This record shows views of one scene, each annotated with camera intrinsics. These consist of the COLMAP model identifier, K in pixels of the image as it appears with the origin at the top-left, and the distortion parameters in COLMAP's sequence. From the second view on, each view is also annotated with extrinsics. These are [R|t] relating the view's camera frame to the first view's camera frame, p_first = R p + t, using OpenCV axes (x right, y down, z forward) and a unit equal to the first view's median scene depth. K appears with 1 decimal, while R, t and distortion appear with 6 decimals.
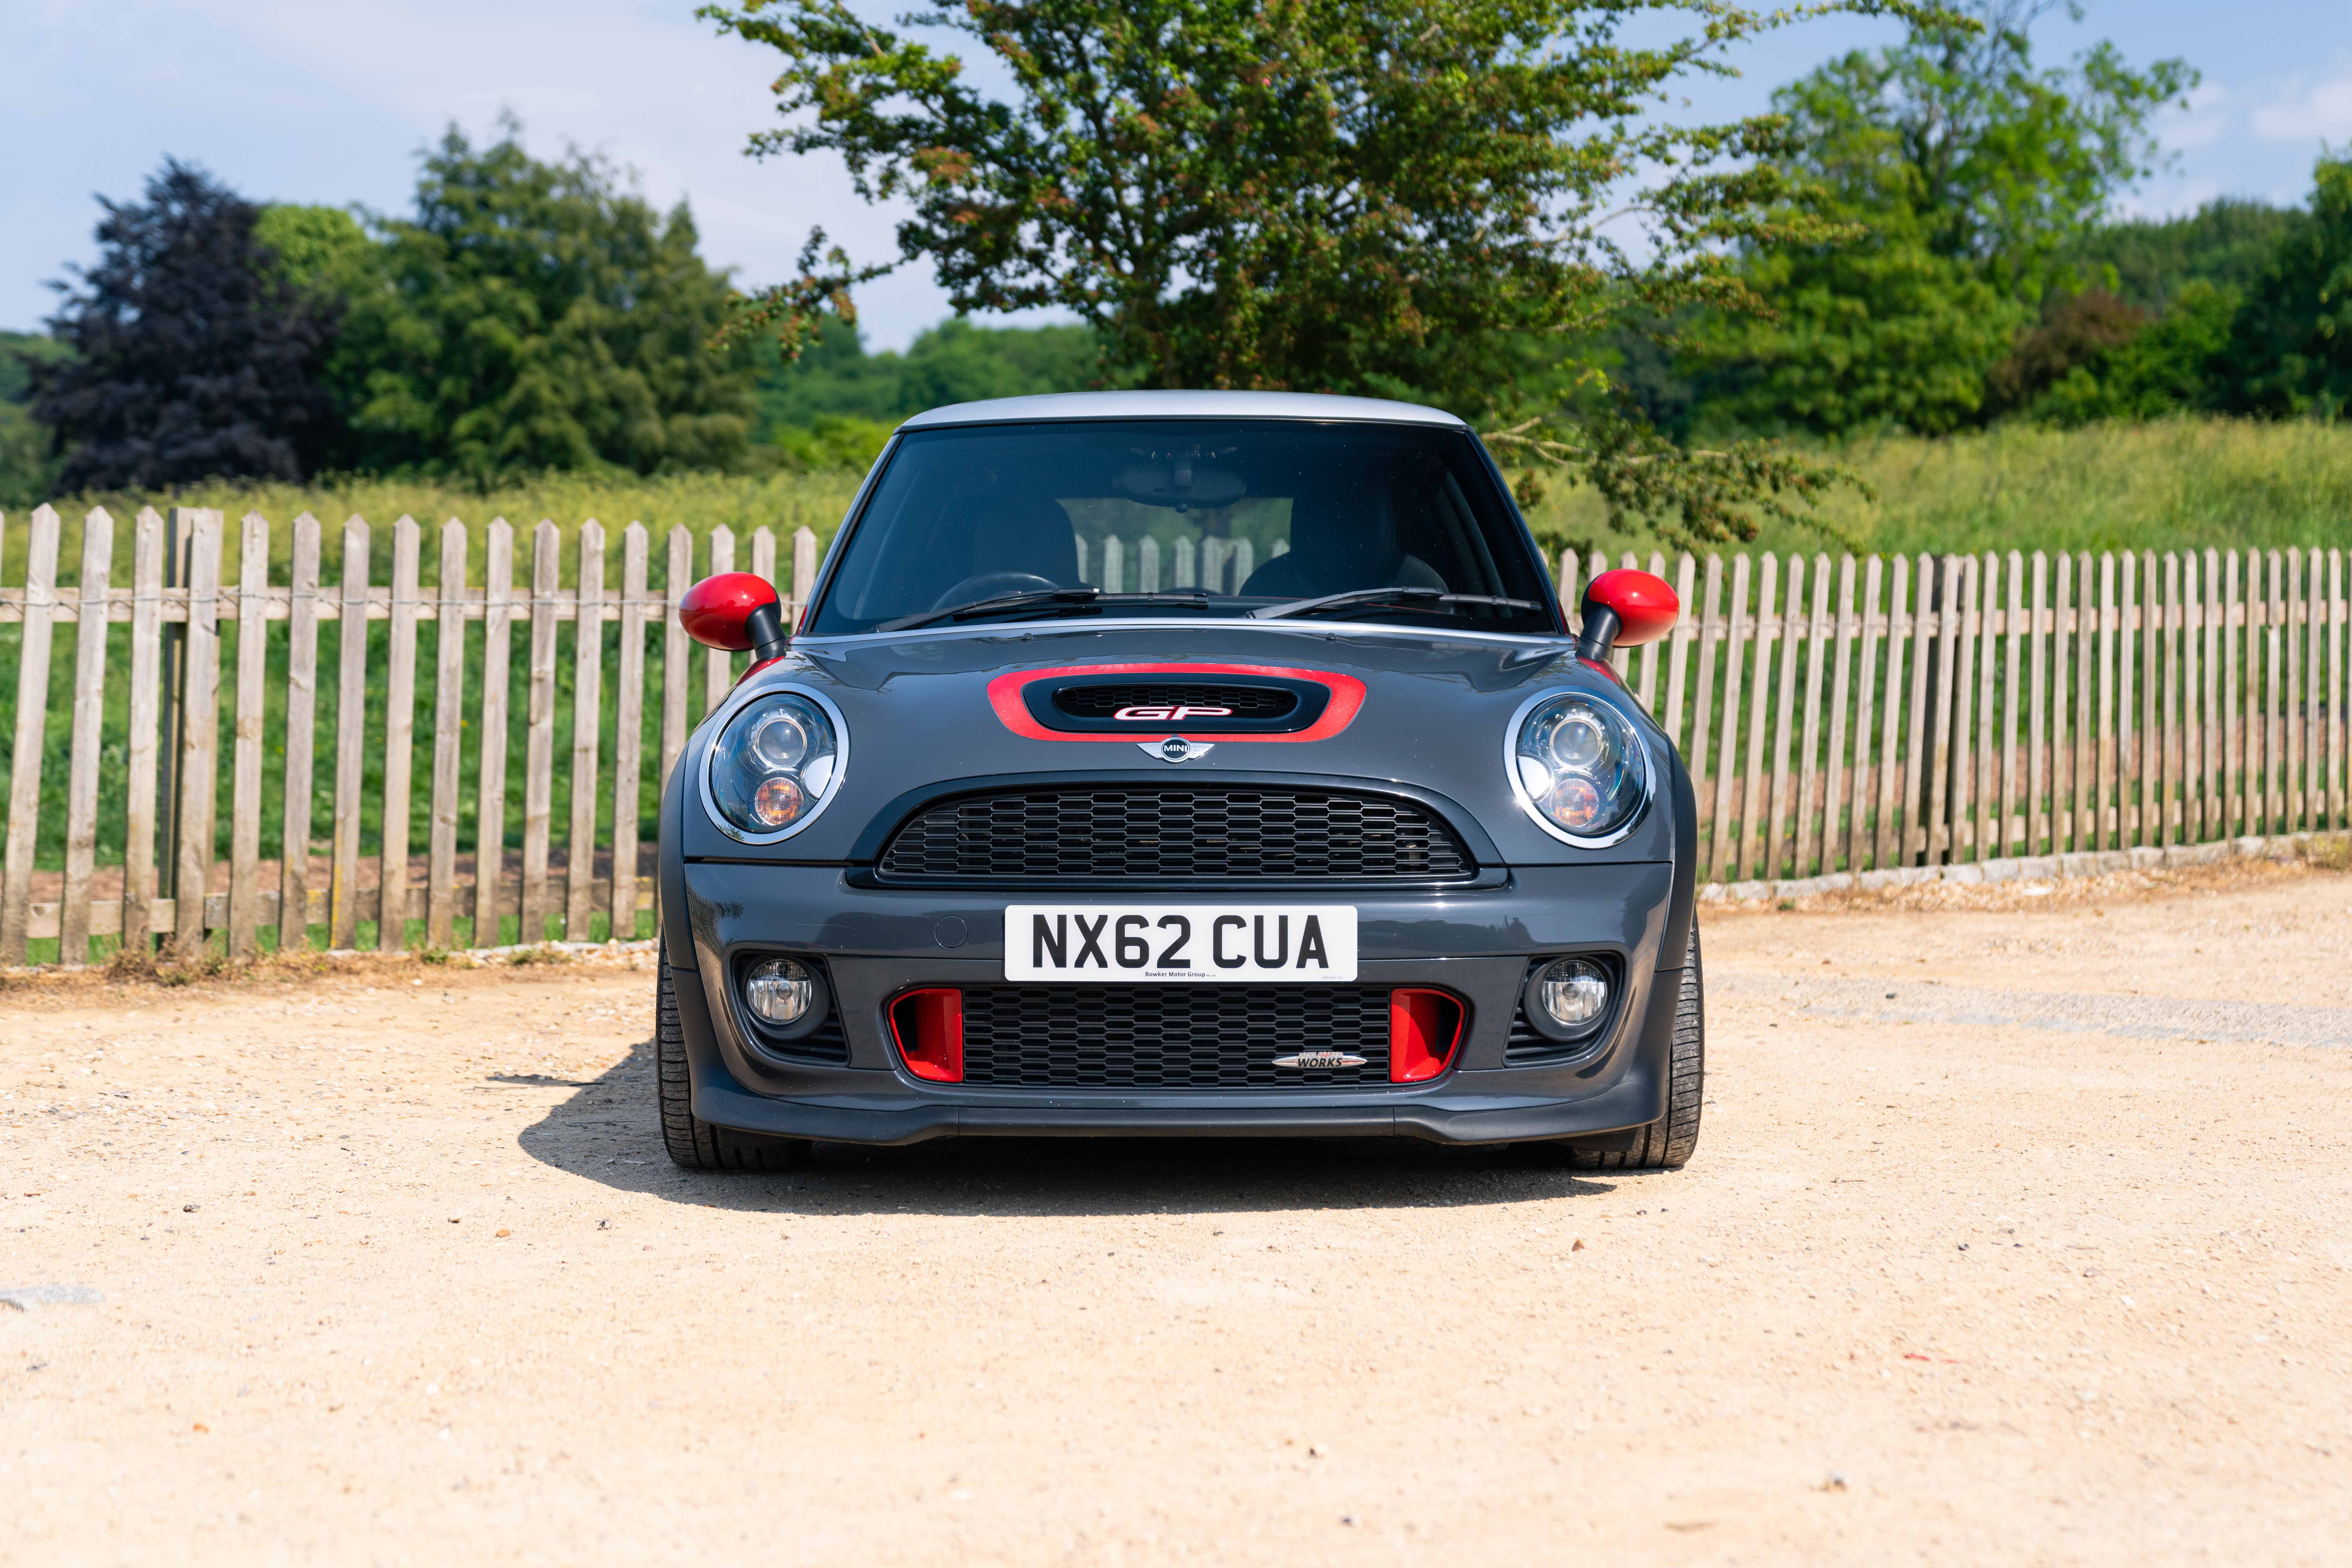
lens RADIAL K [[3695.4, 0, 1176.0], [0, 3695.4, 784.0], [0, 0, 1]] dist [0.031163, -0.049196]
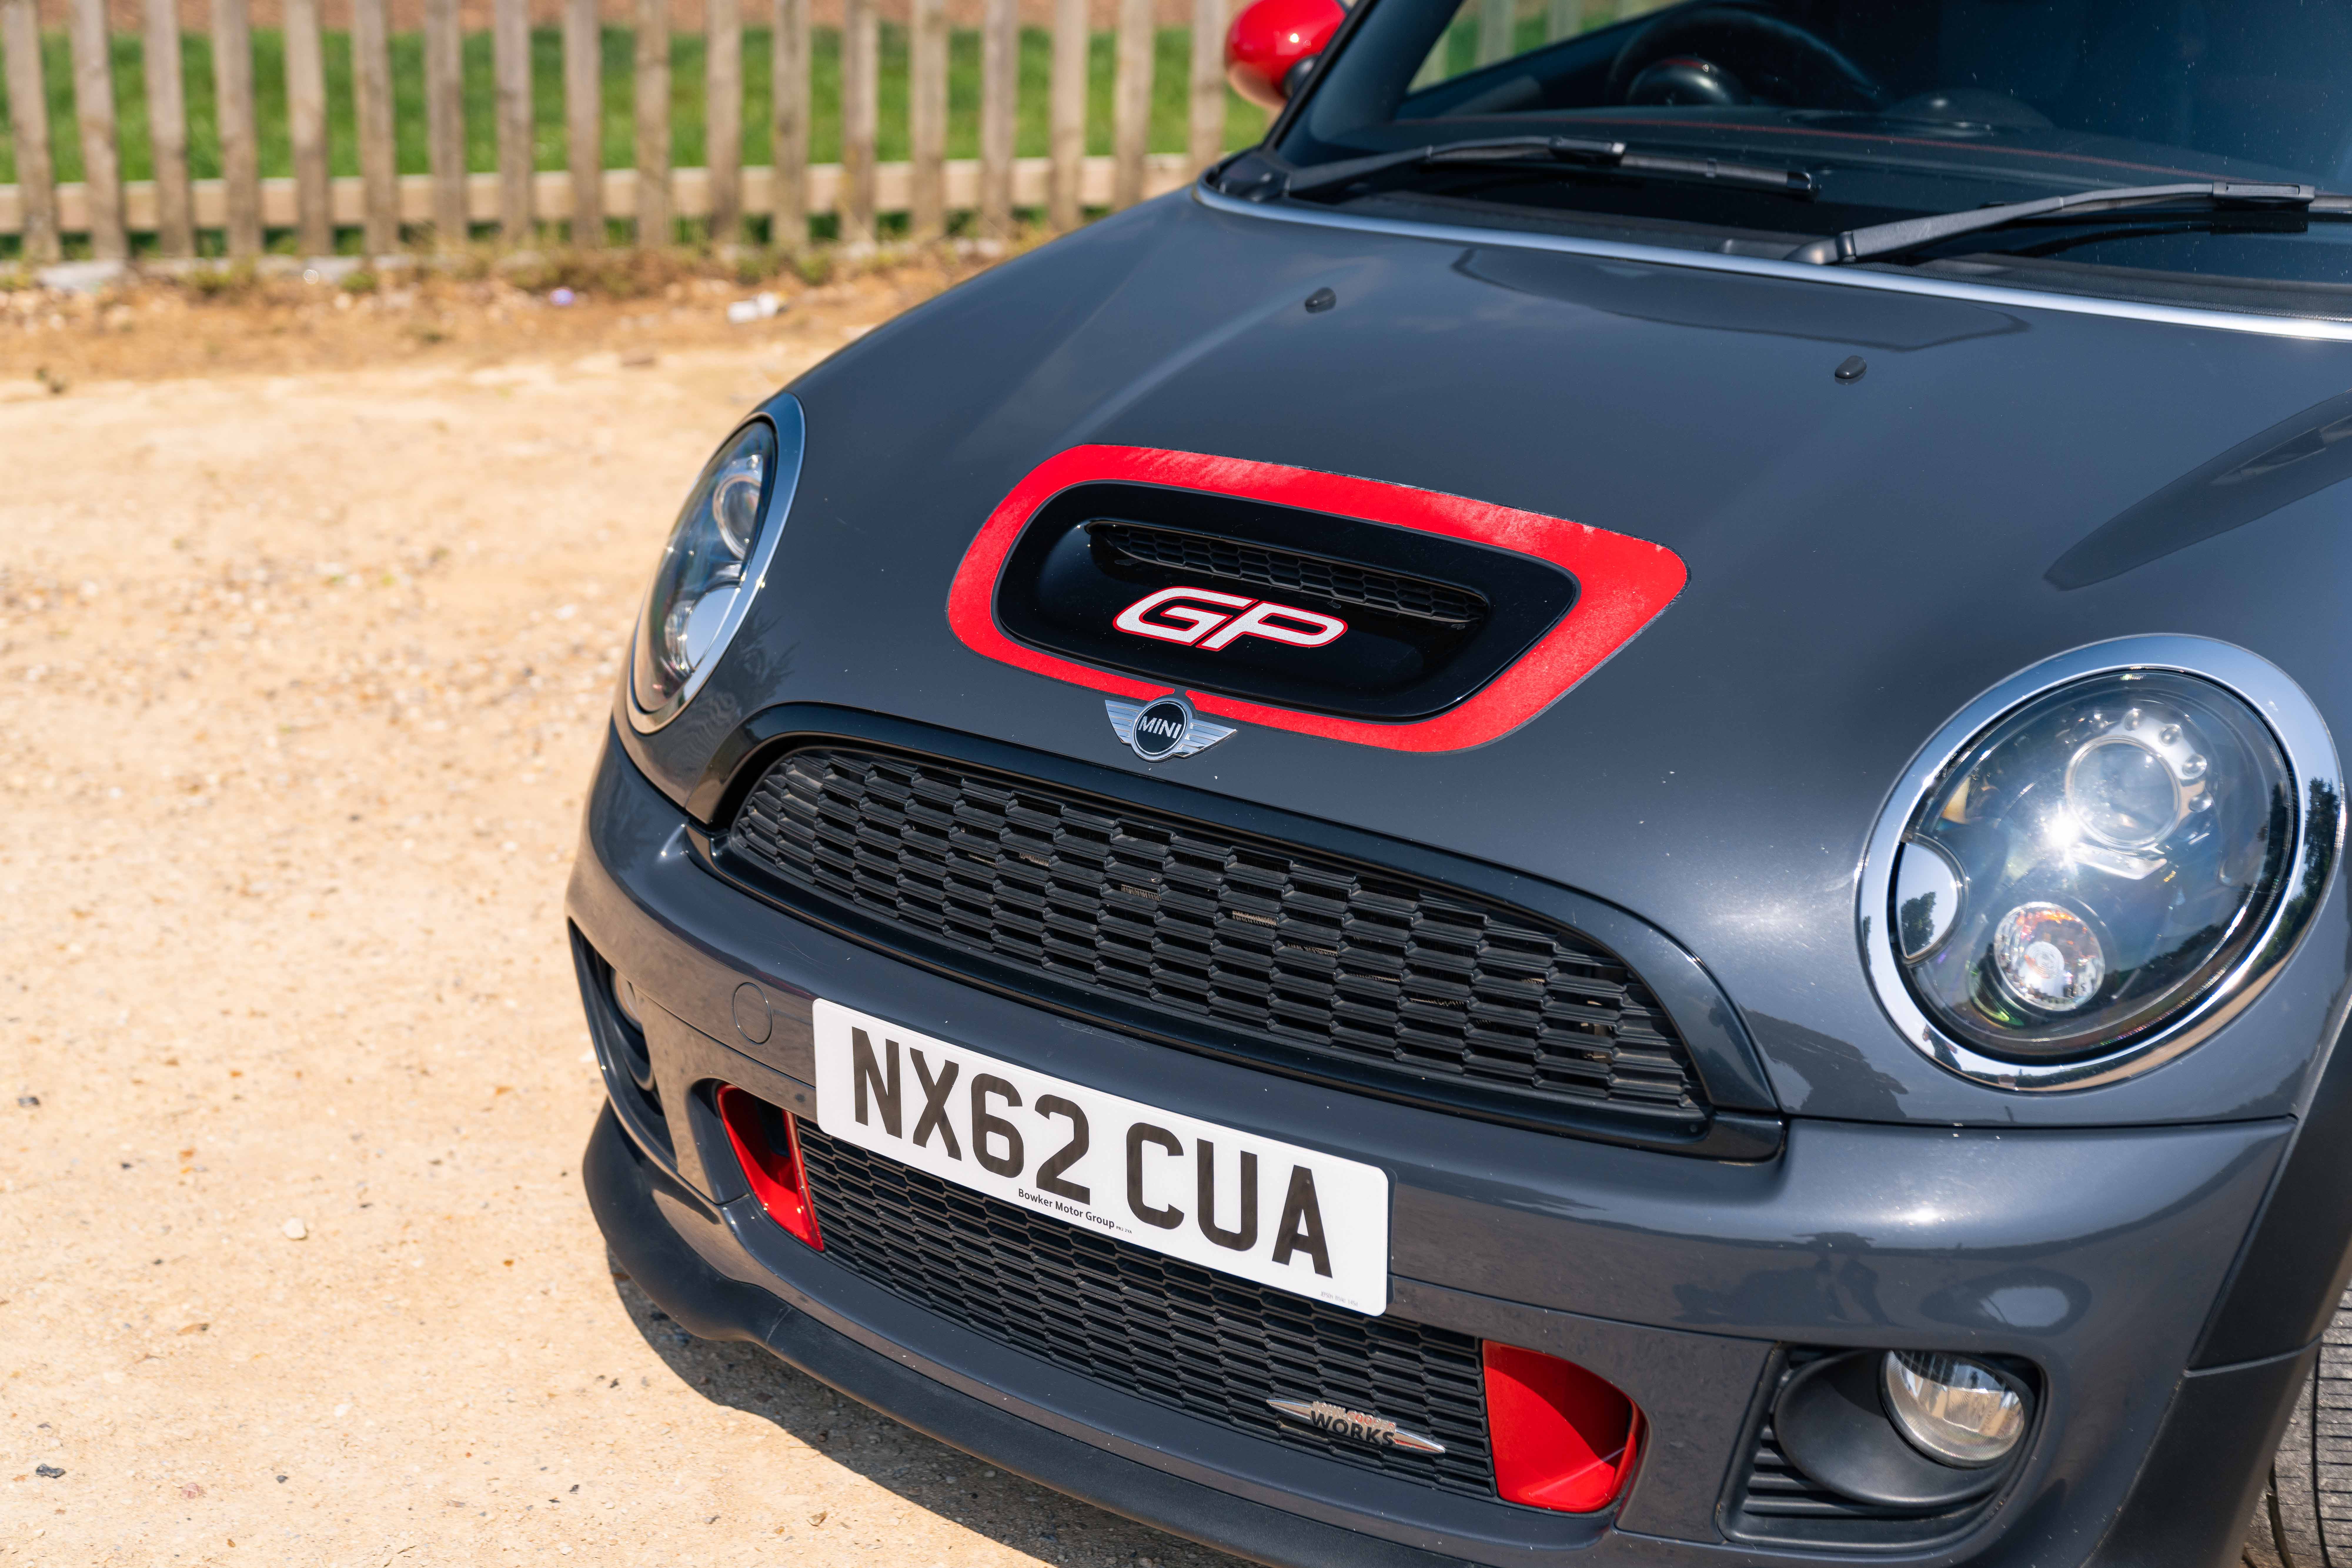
lens RADIAL K [[3341.2, 0, 1176.0], [0, 3341.2, 784.0], [0, 0, 1]] dist [0.025638, -0.004774]
pose [[0.806221, 0.189134, -0.560567, 0.188517], [0.011006, 0.942563, 0.333847, -0.113089], [0.591512, -0.275324, 0.757833, 0.516826]]
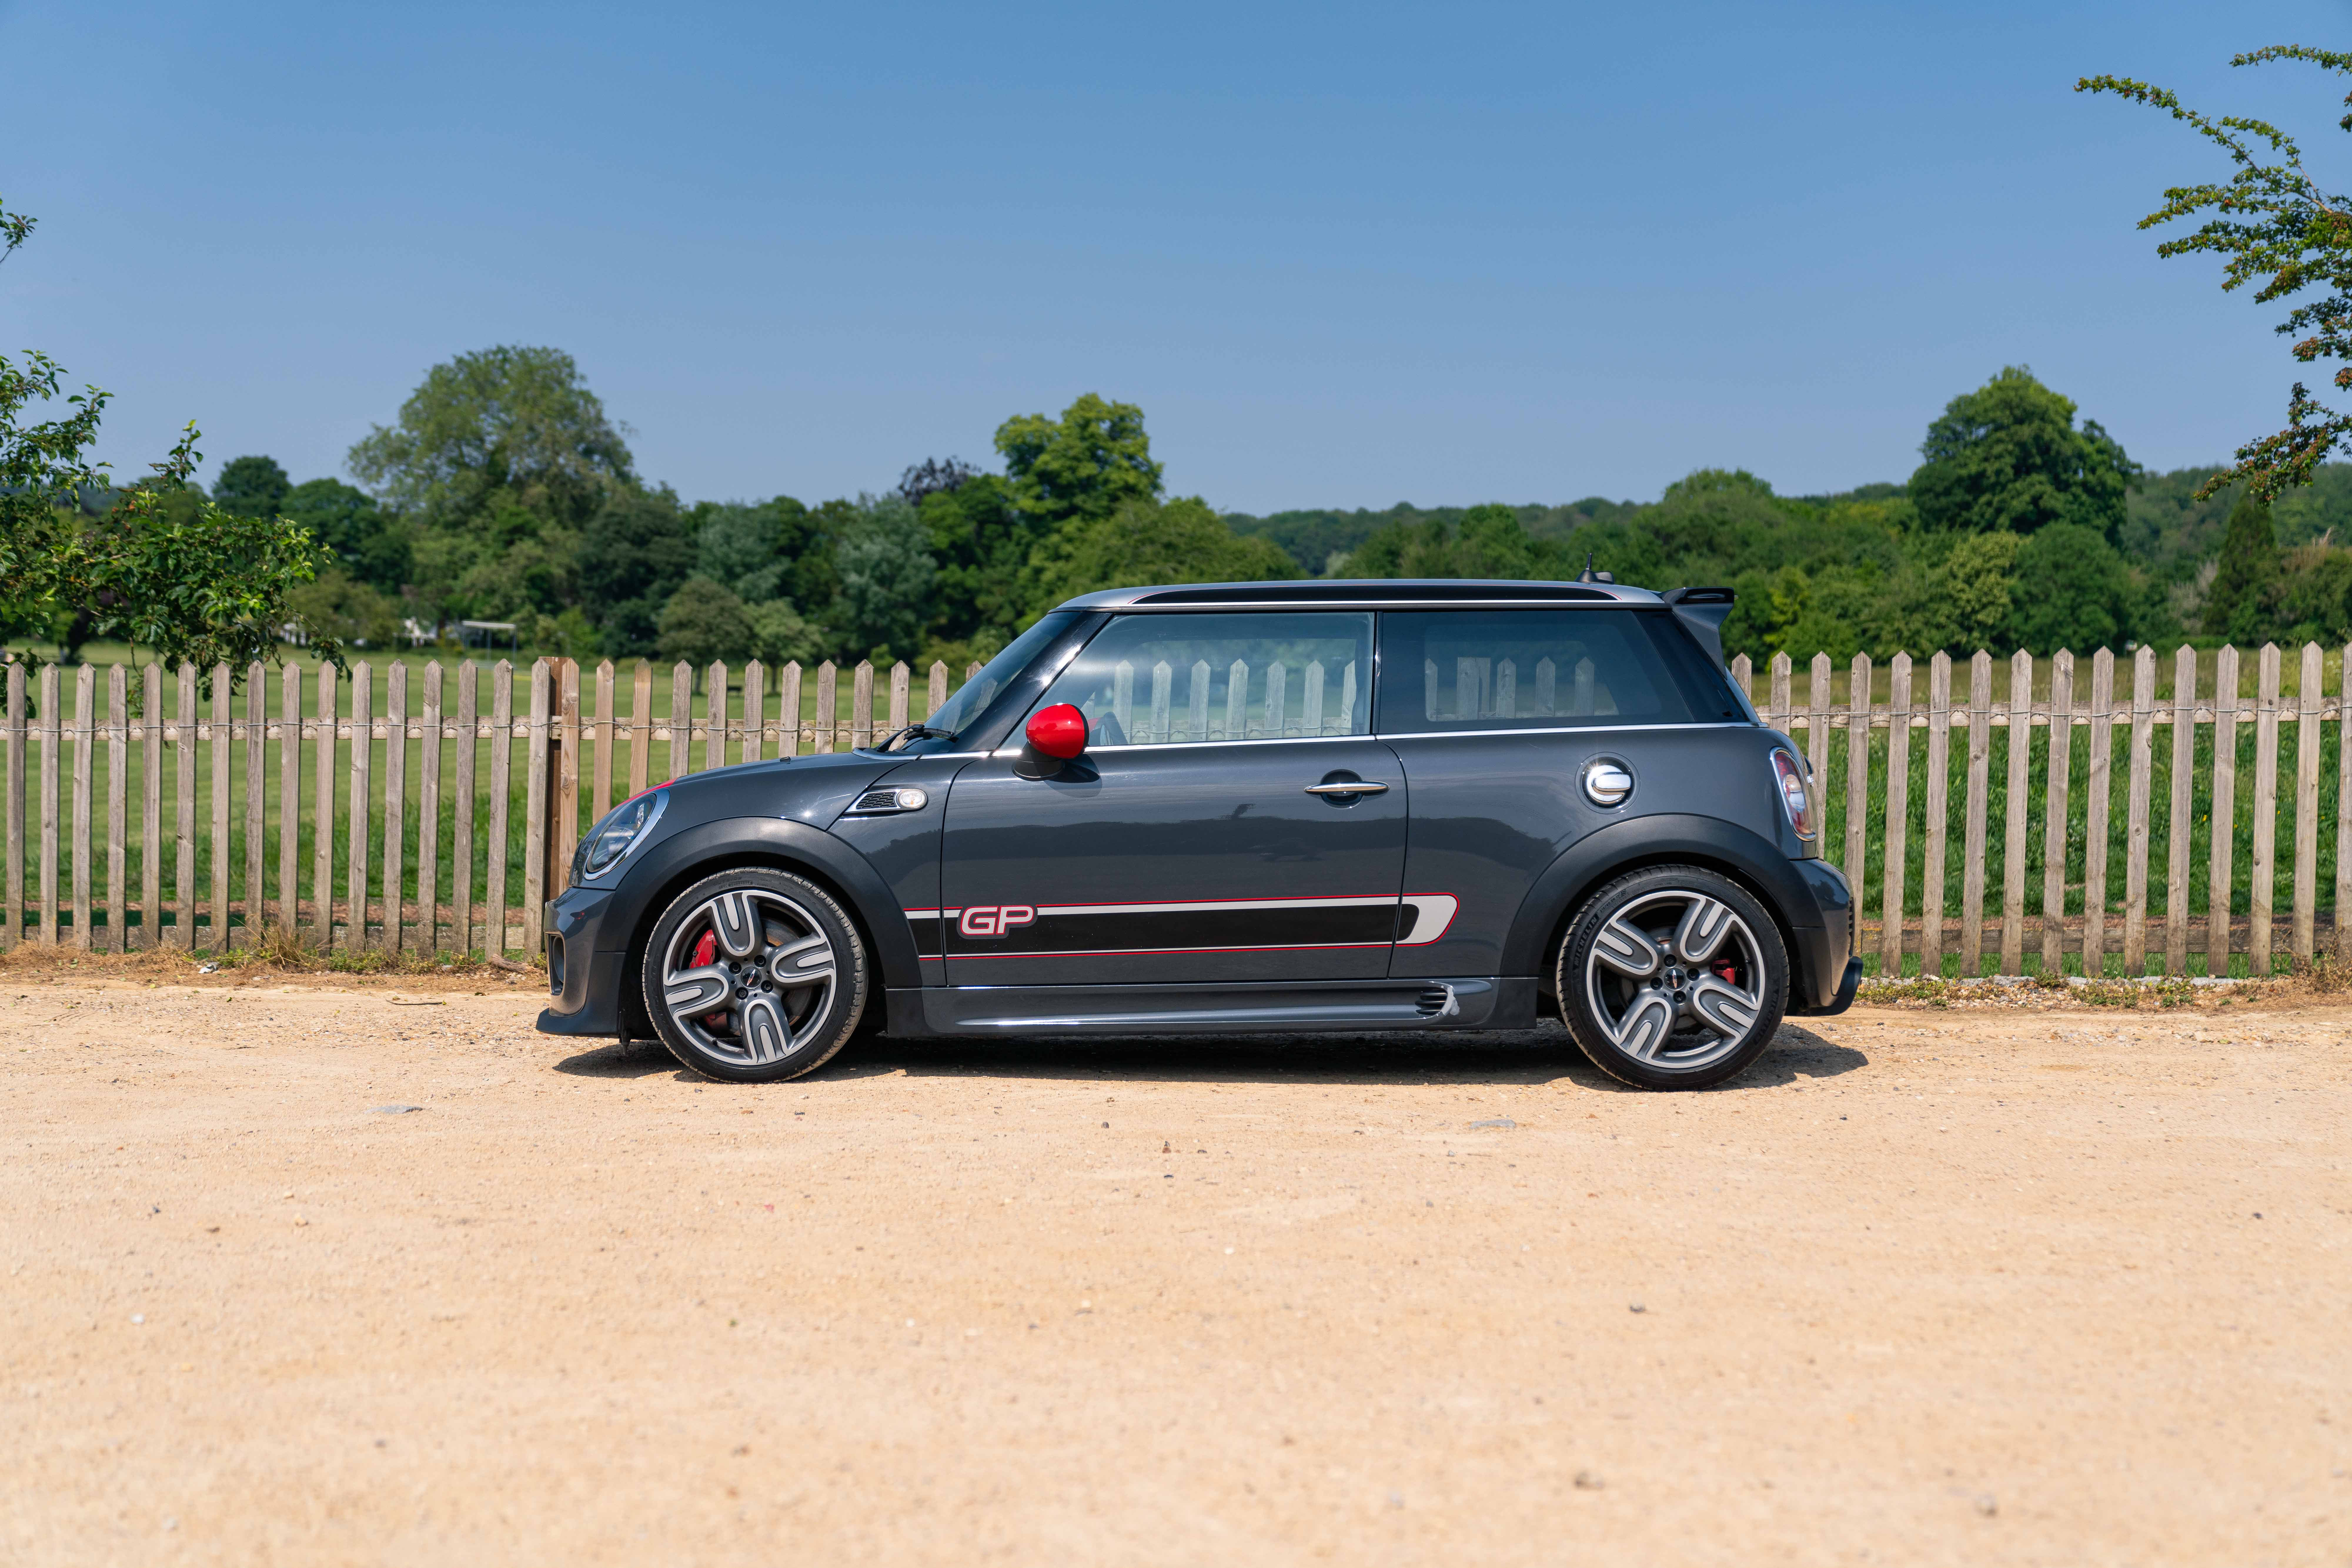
lens RADIAL K [[3296.7, 0, 1176.0], [0, 3296.7, 784.0], [0, 0, 1]] dist [0.014352, 0.079601]
pose [[0.674108, -0.004552, -0.738619, 0.803928], [-0.010108, 0.999831, -0.015386, -0.006660], [0.738564, 0.017838, 0.673948, 0.084527]]
